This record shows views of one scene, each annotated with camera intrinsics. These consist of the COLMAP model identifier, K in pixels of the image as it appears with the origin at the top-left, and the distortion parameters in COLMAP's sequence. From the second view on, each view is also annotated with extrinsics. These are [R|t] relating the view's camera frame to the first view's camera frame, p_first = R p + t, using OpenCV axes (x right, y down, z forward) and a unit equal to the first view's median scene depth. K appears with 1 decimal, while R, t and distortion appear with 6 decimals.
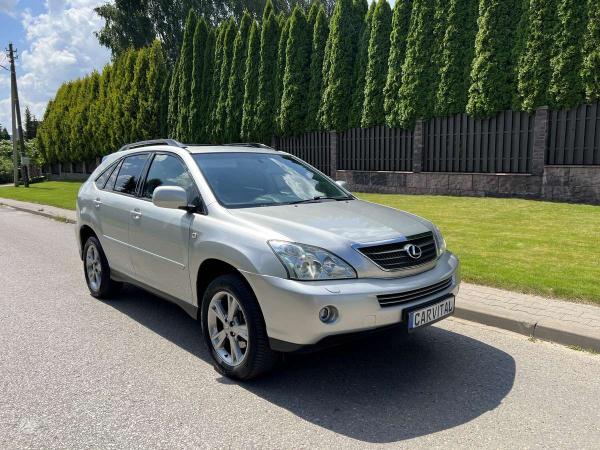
lens RADIAL K [[448.9, 0, 300.0], [0, 448.9, 225.0], [0, 0, 1]] dist [0.032291, -0.039021]
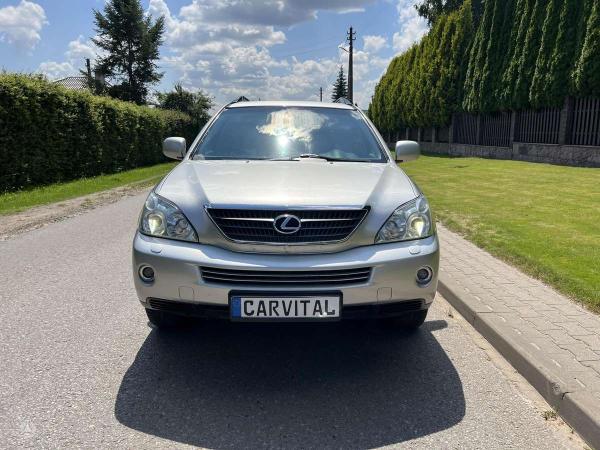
lens RADIAL K [[448.9, 0, 300.0], [0, 448.9, 225.0], [0, 0, 1]] dist [0.032291, -0.039021]
pose [[0.754031, 0.135717, -0.642665, 0.117047], [-0.096583, 0.990695, 0.095894, -0.002347], [0.649700, -0.010237, 0.760122, 0.067630]]
